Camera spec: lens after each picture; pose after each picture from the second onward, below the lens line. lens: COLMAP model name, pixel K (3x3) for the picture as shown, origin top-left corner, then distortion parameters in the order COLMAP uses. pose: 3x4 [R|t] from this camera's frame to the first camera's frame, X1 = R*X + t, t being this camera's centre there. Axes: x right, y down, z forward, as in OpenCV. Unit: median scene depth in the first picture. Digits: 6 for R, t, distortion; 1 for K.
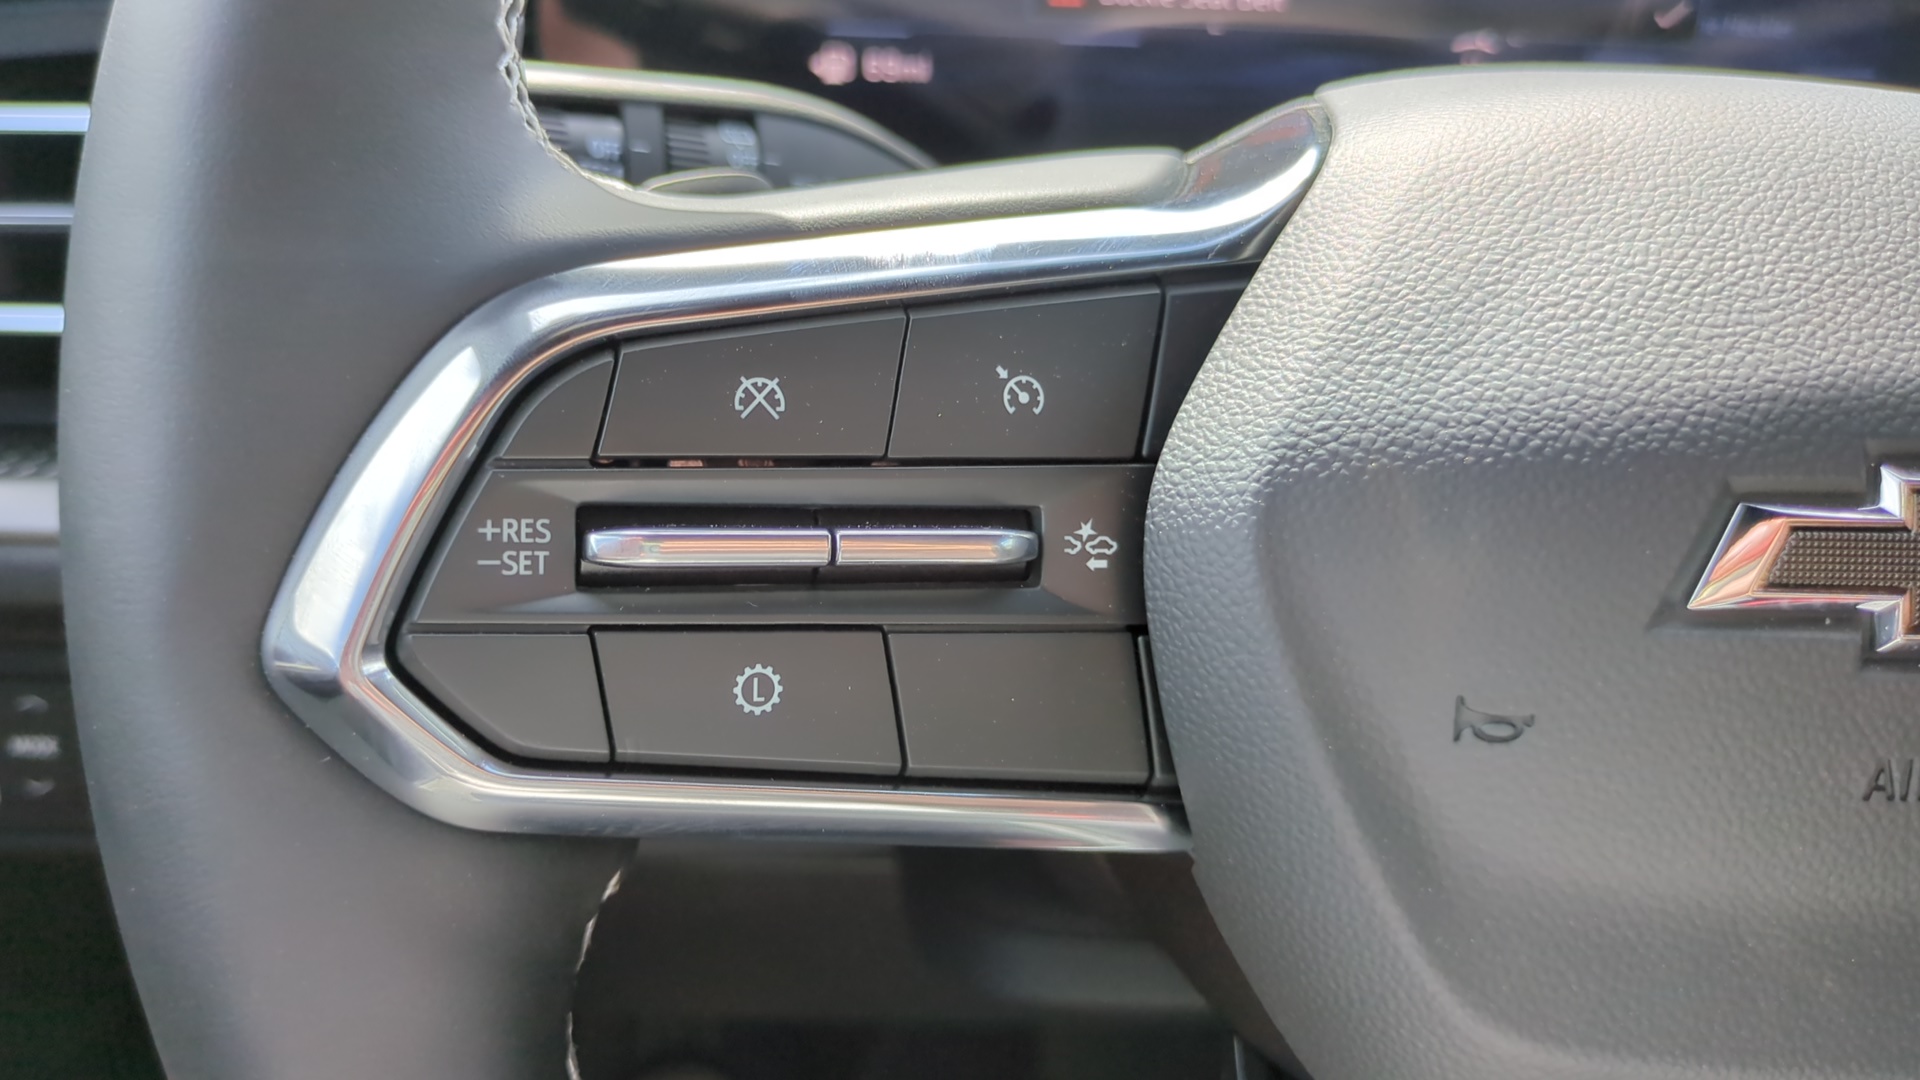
lens RADIAL K [[1495.0, 0, 960.0], [0, 1495.0, 540.0], [0, 0, 1]] dist [0.001409, 0.000122]
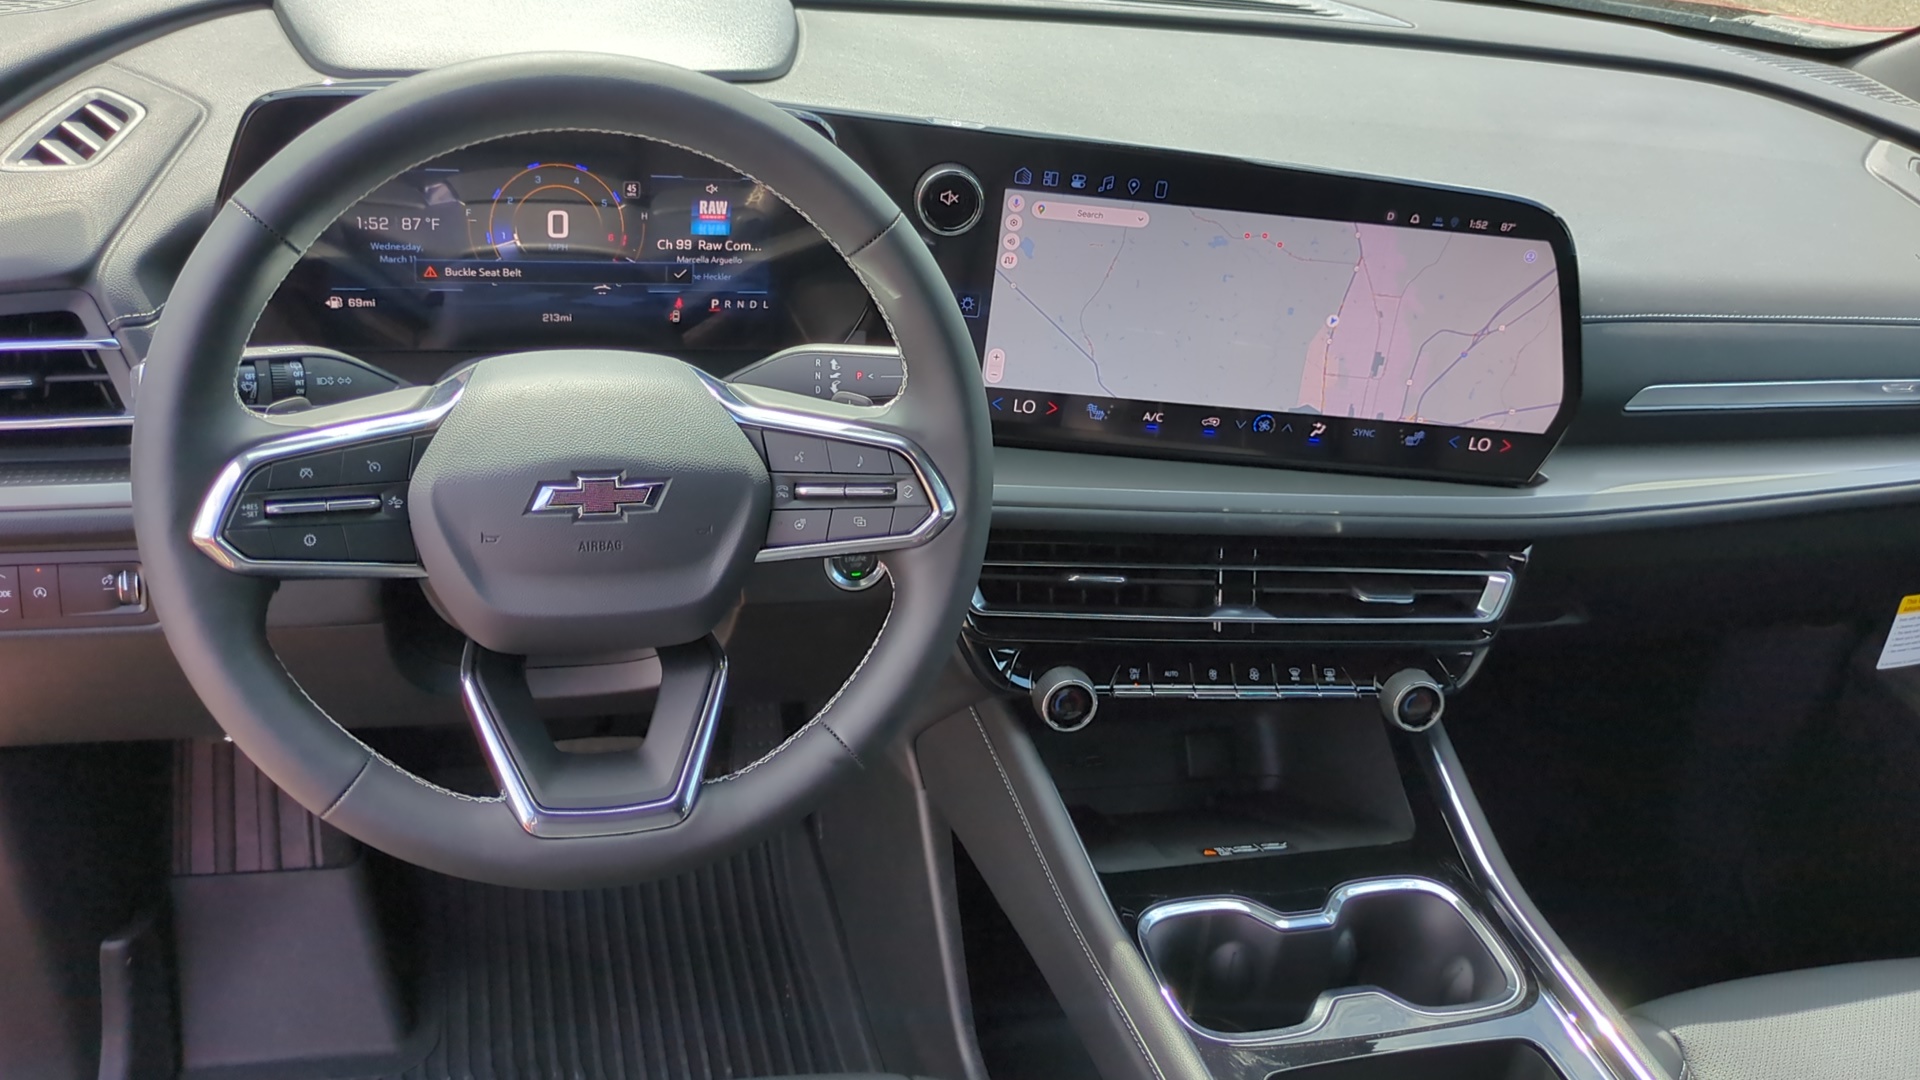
lens RADIAL K [[1495.0, 0, 960.0], [0, 1495.0, 540.0], [0, 0, 1]] dist [0.001409, 0.000122]
pose [[0.966935, -0.057923, 0.248358, 0.598318], [0.041439, 0.996608, 0.071098, -0.127608], [-0.251634, -0.058455, 0.966056, -3.599424]]
